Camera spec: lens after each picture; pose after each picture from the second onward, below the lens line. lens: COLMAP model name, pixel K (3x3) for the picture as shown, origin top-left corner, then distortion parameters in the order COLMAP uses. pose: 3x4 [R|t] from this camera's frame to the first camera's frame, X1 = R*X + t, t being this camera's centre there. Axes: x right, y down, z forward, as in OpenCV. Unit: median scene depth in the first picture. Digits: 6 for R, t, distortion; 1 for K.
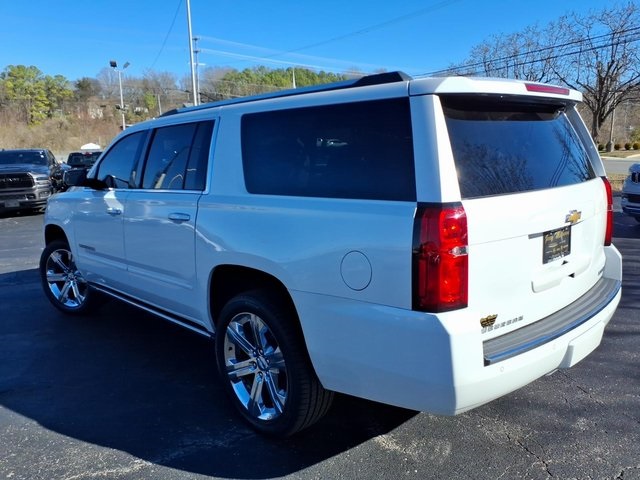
lens RADIAL K [[517.6, 0, 319.0], [0, 517.6, 238.5], [0, 0, 1]] dist [0.030065, -0.007431]
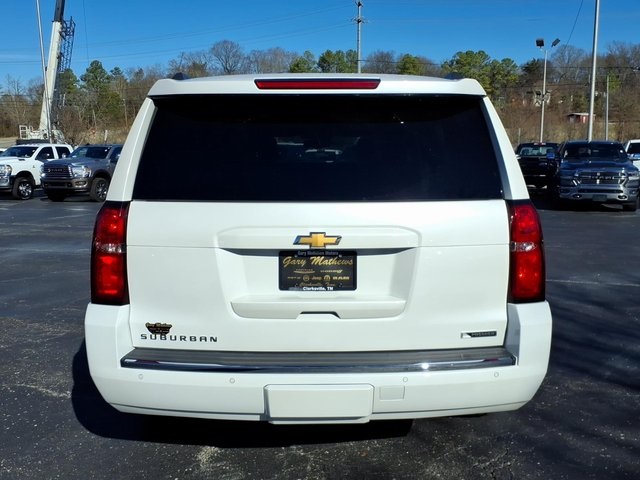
lens RADIAL K [[641.1, 0, 323.8], [0, 641.1, 237.7], [0, 0, 1]] dist [0.001859, 0.000000]
pose [[0.725857, 0.122736, -0.676806, 1.011958], [-0.137934, 0.989938, 0.031589, -0.067008], [0.673873, 0.070425, 0.735483, 0.239224]]
